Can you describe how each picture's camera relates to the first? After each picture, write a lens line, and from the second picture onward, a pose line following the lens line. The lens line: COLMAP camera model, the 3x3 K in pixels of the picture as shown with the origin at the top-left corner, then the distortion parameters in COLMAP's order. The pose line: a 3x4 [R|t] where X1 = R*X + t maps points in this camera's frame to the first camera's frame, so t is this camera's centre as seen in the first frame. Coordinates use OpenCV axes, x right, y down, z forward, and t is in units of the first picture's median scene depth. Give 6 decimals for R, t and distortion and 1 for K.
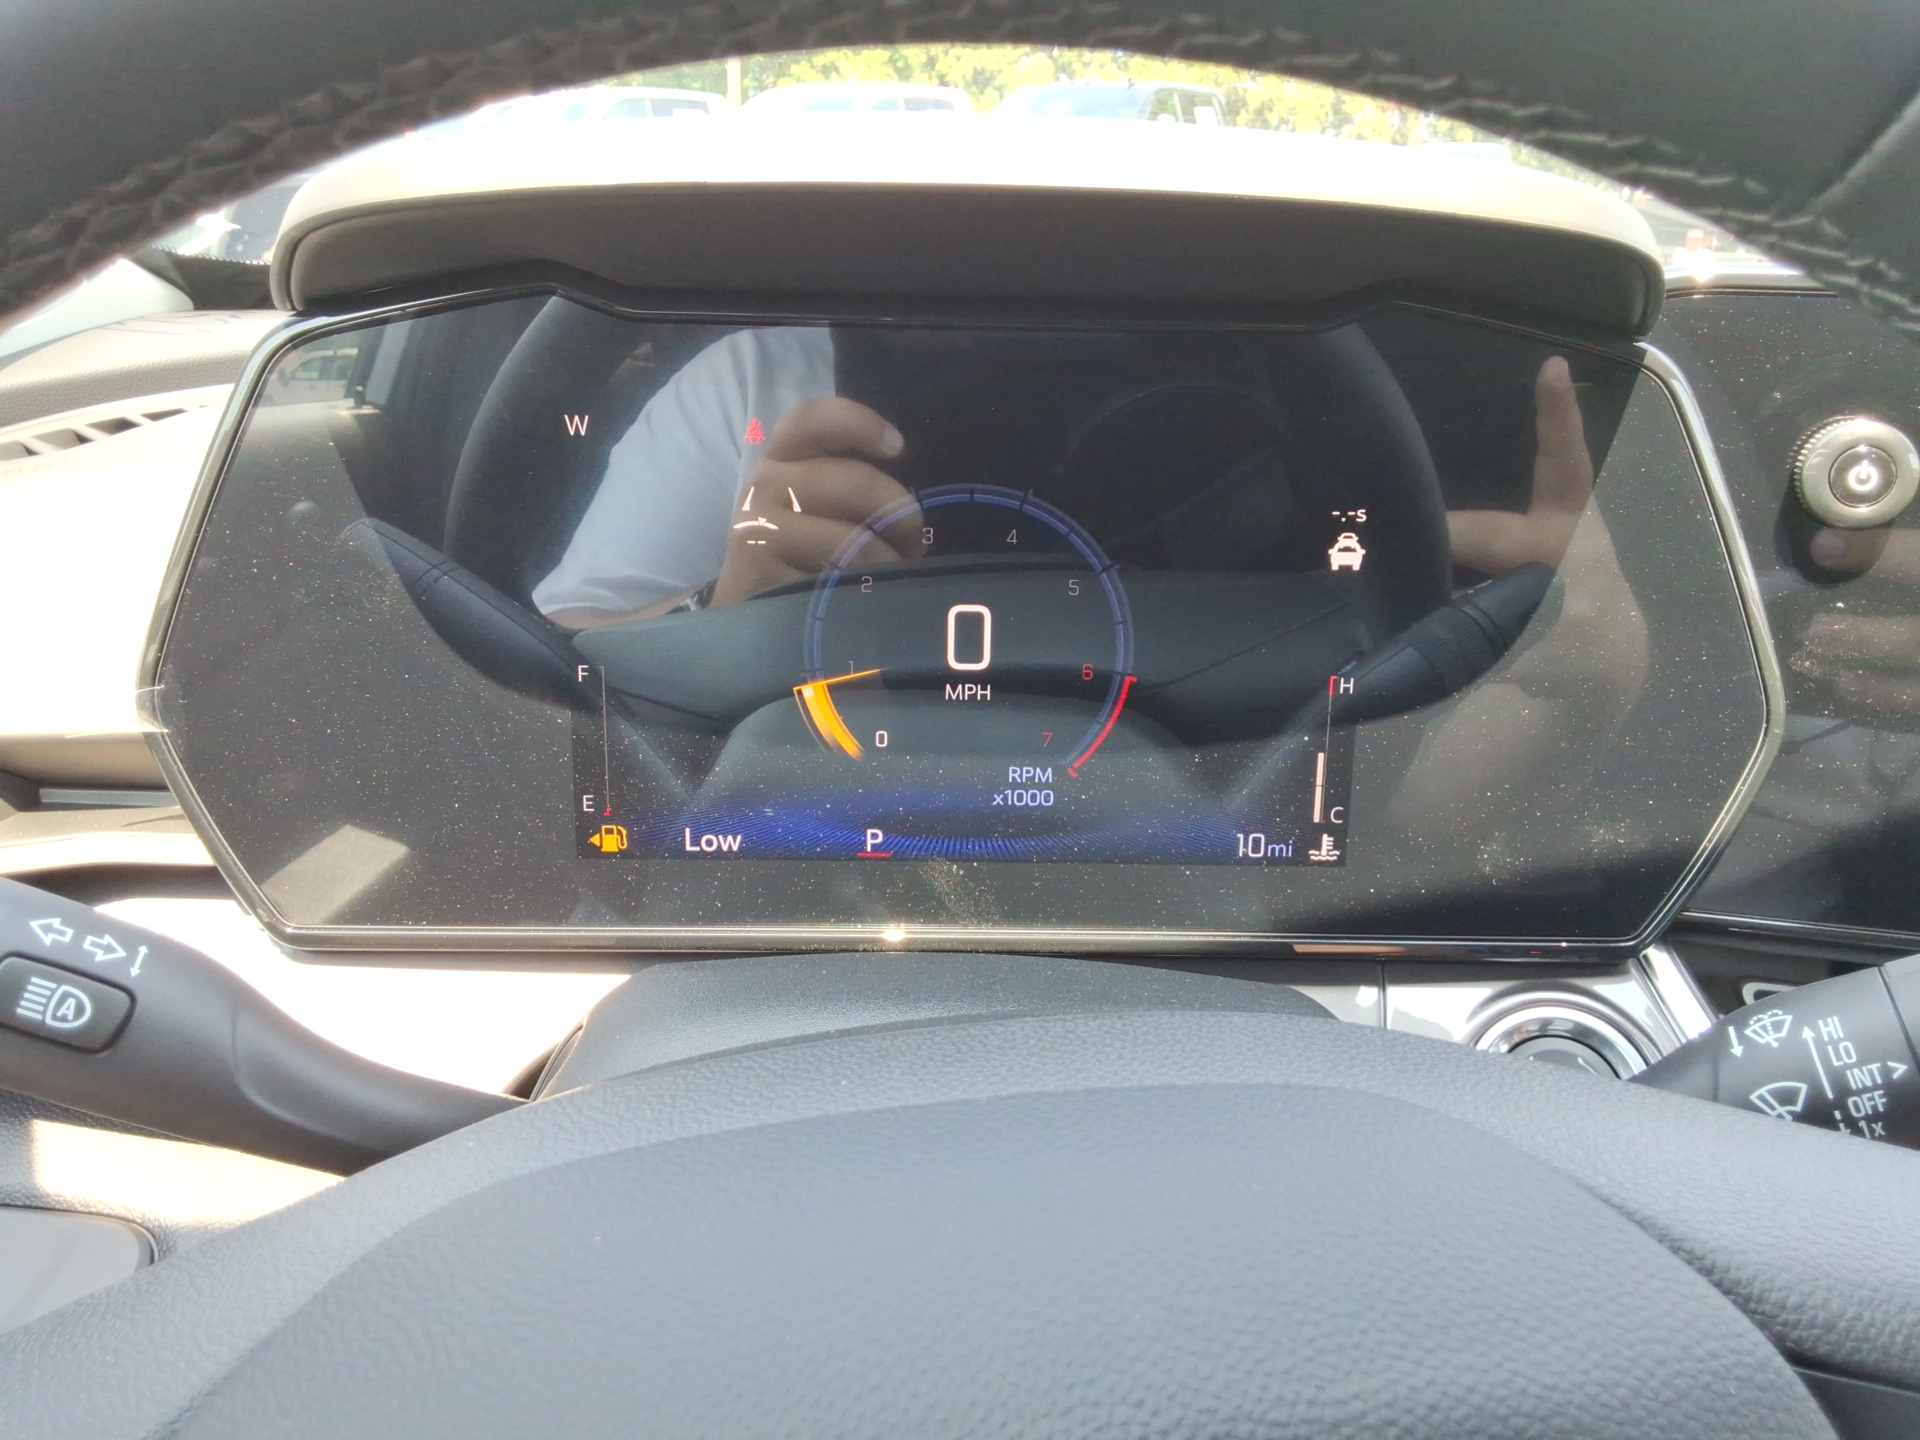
lens RADIAL K [[1547.5, 0, 967.7], [0, 1547.5, 703.1], [0, 0, 1]] dist [0.115558, -0.180182]
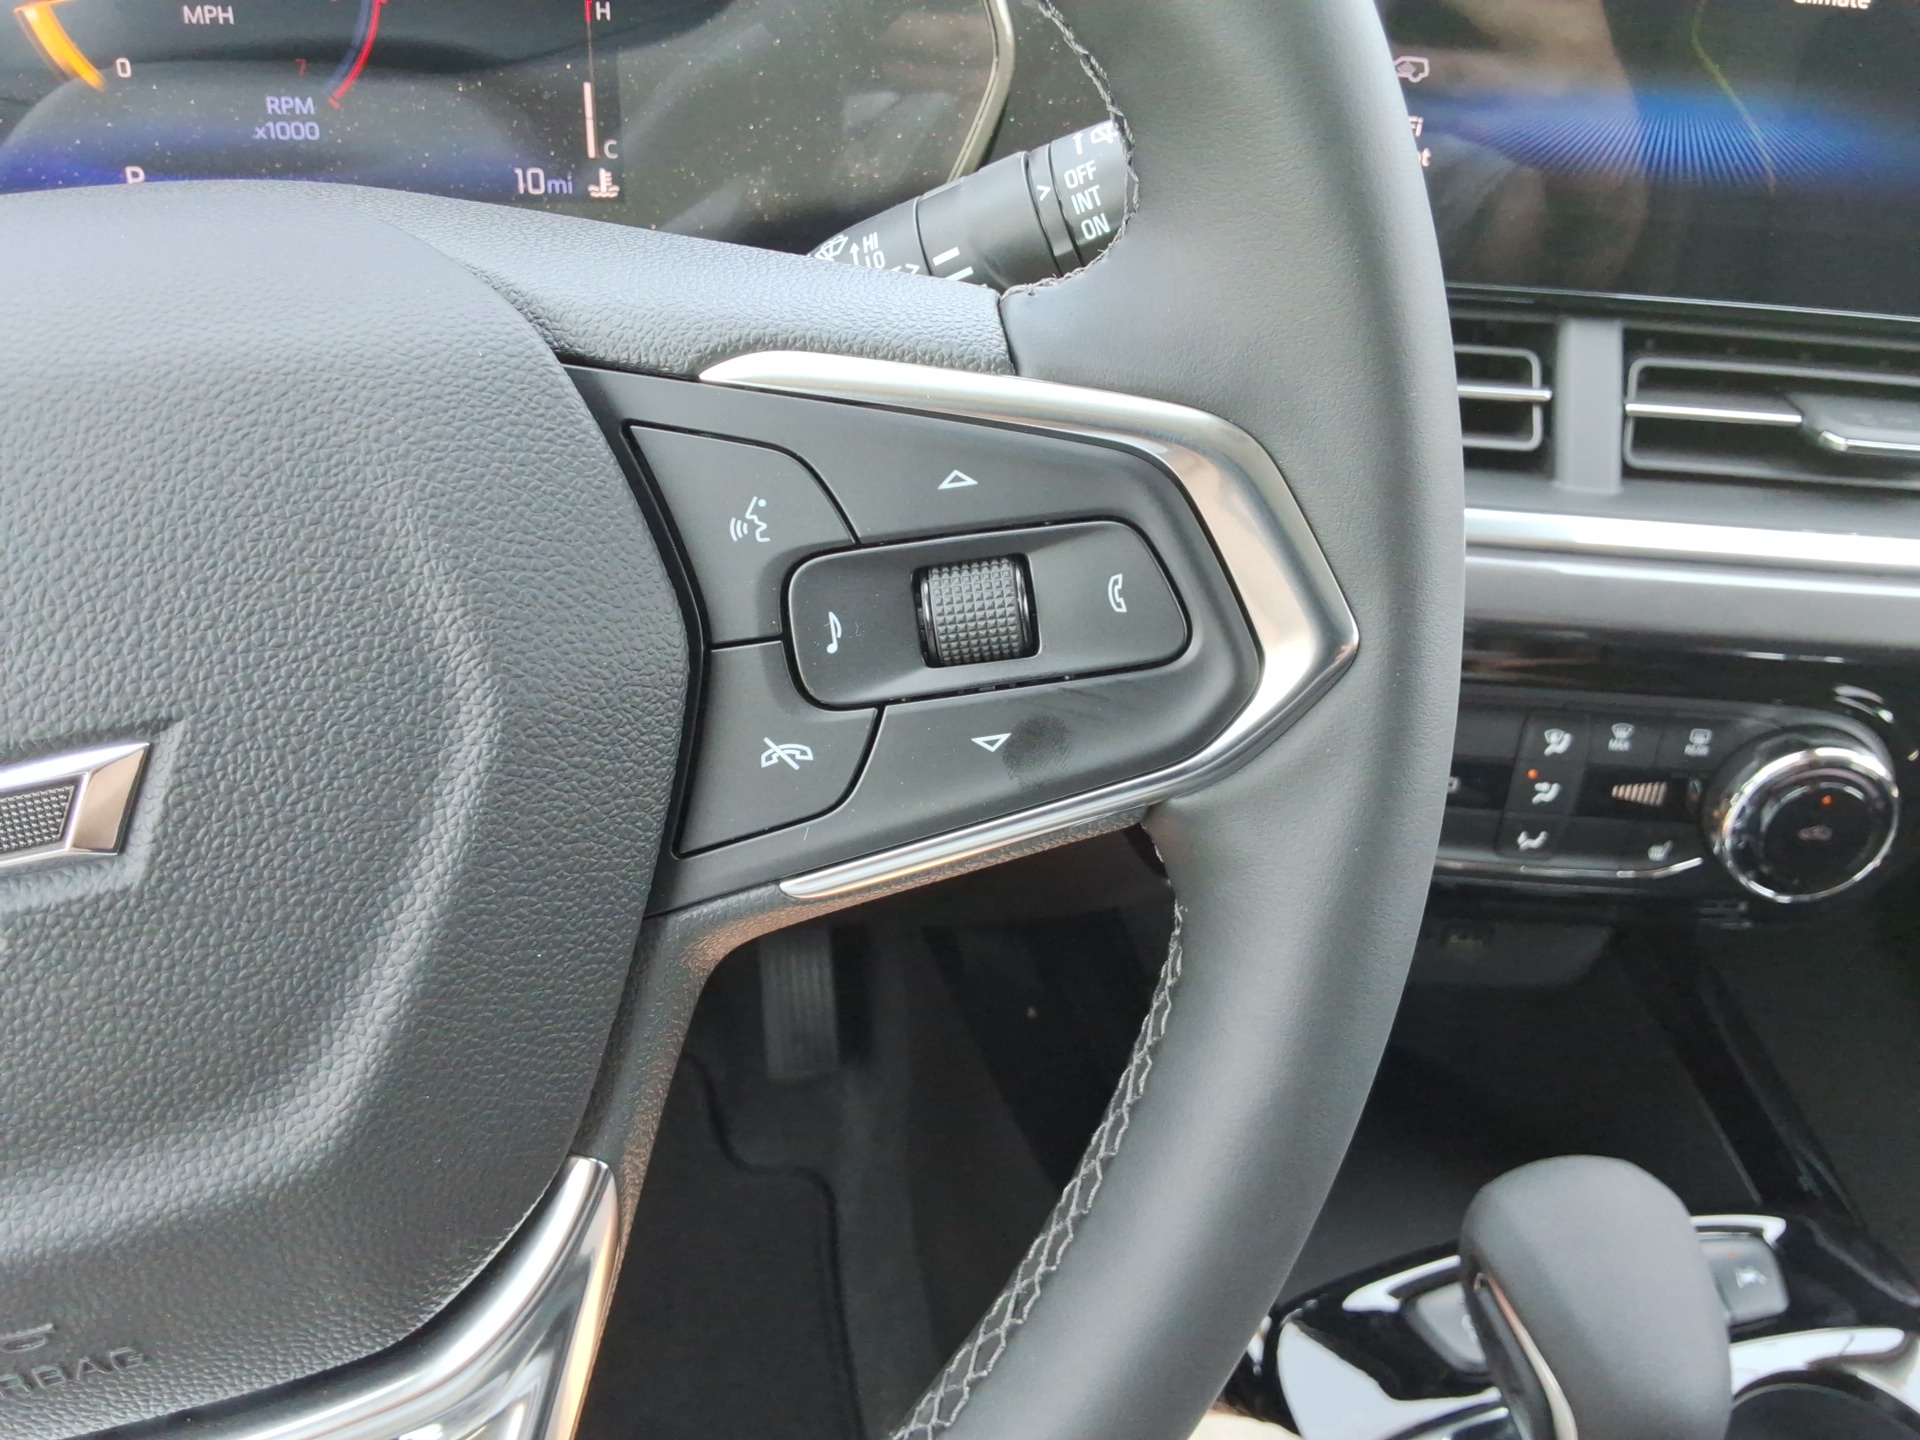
lens RADIAL K [[1547.5, 0, 967.7], [0, 1547.5, 703.1], [0, 0, 1]] dist [0.115558, -0.180182]
pose [[0.978775, -0.074575, 0.190886, 0.244592], [0.019185, 0.960692, 0.276951, 0.142984], [-0.204036, -0.267411, 0.941733, -0.144543]]
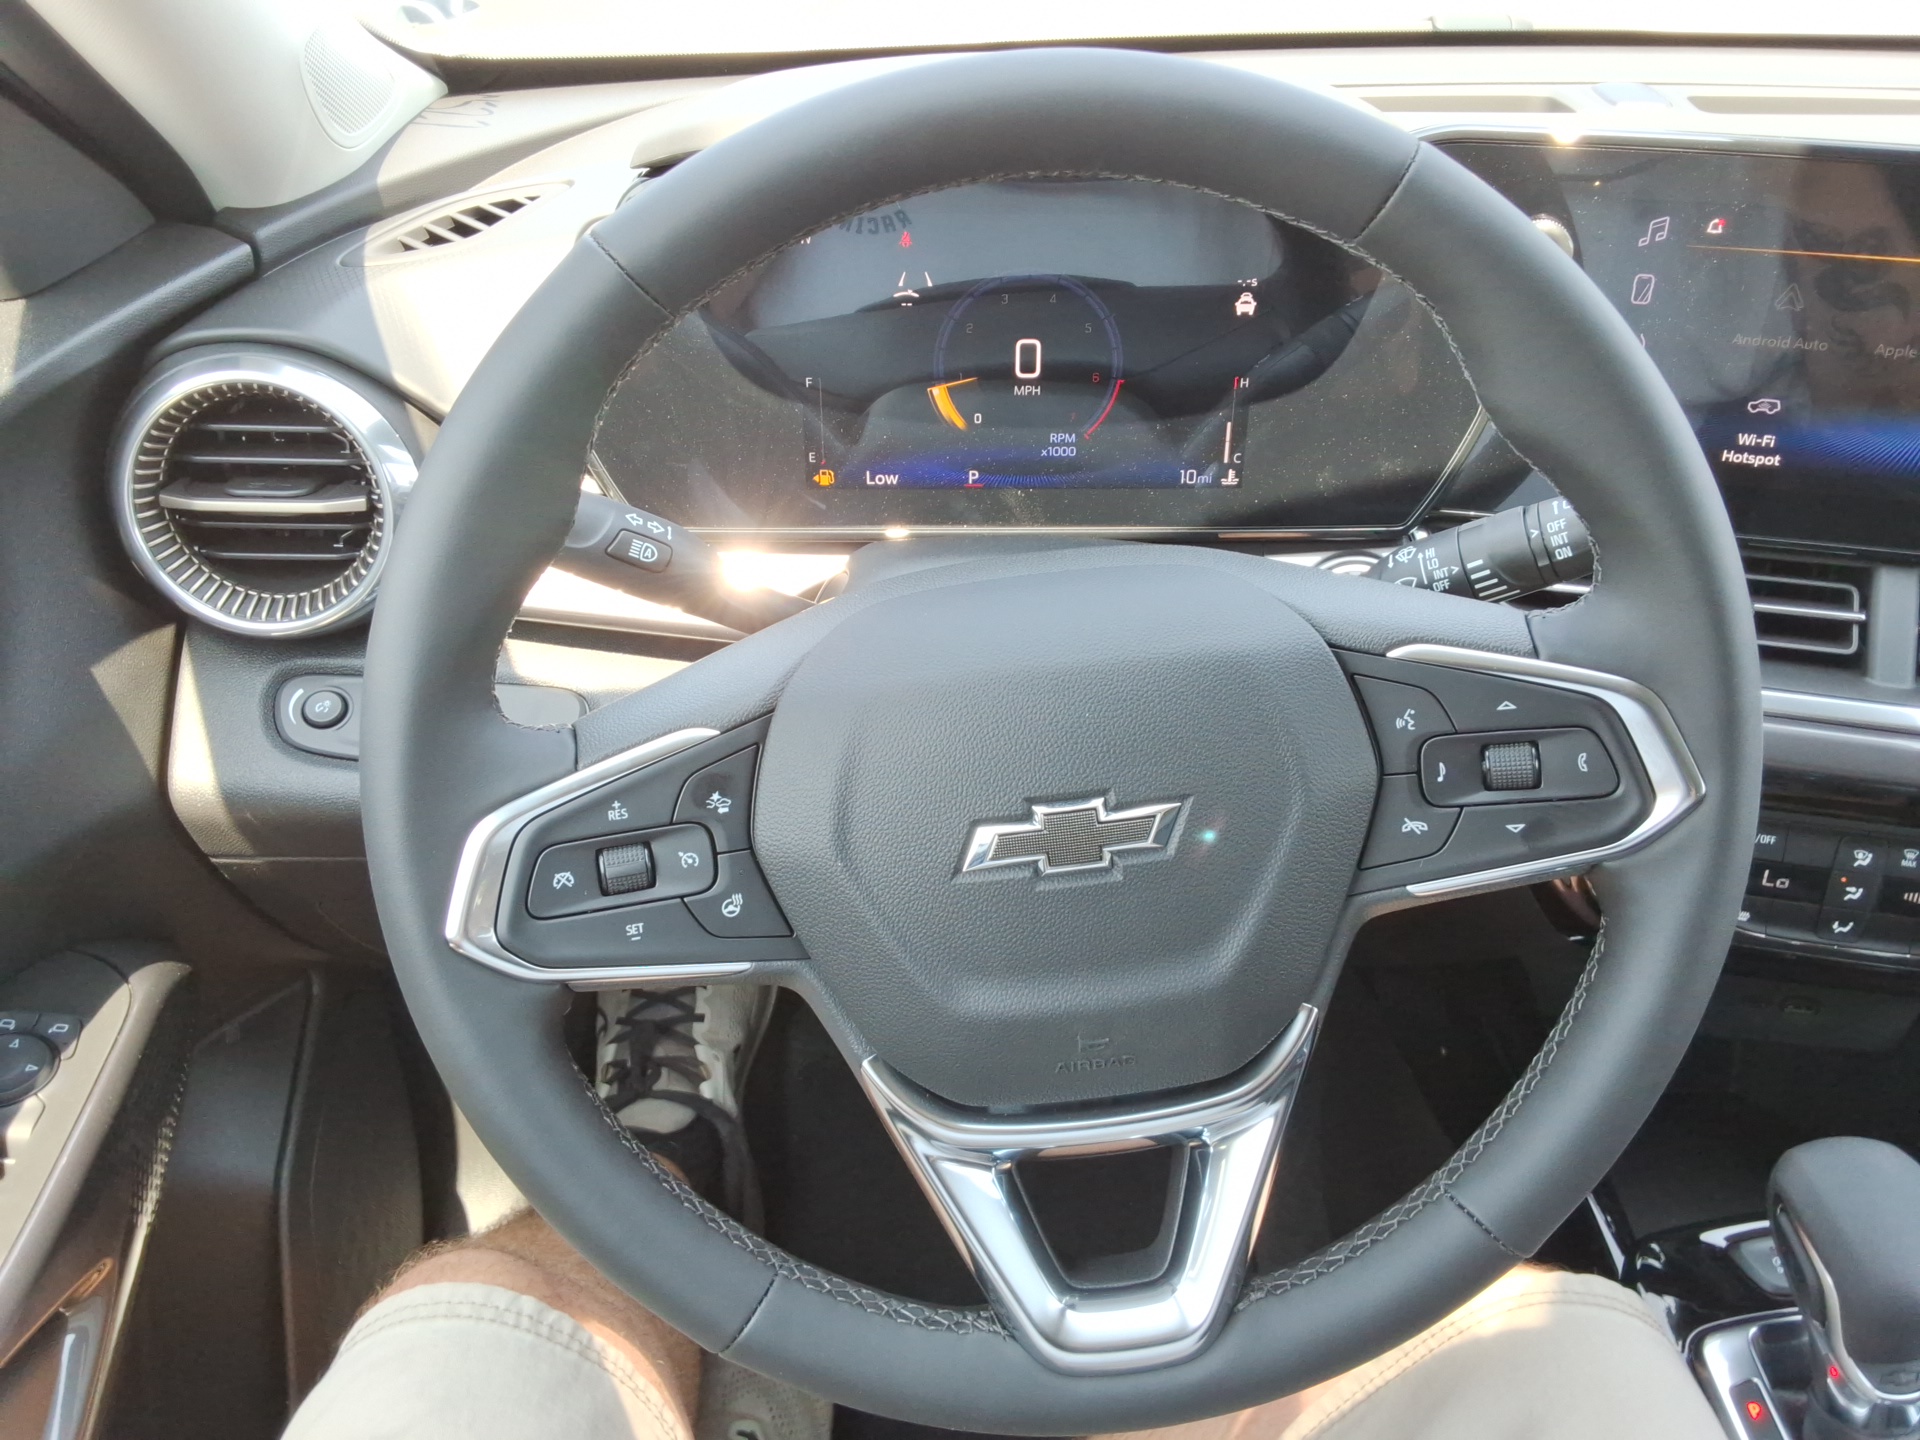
lens RADIAL K [[1567.0, 0, 968.7], [0, 1567.0, 702.8], [0, 0, 1]] dist [0.119297, -0.206606]
pose [[0.999868, -0.011669, -0.011285, -0.048934], [0.013912, 0.974200, 0.225255, -0.063846], [0.008366, -0.225383, 0.974234, -0.795812]]
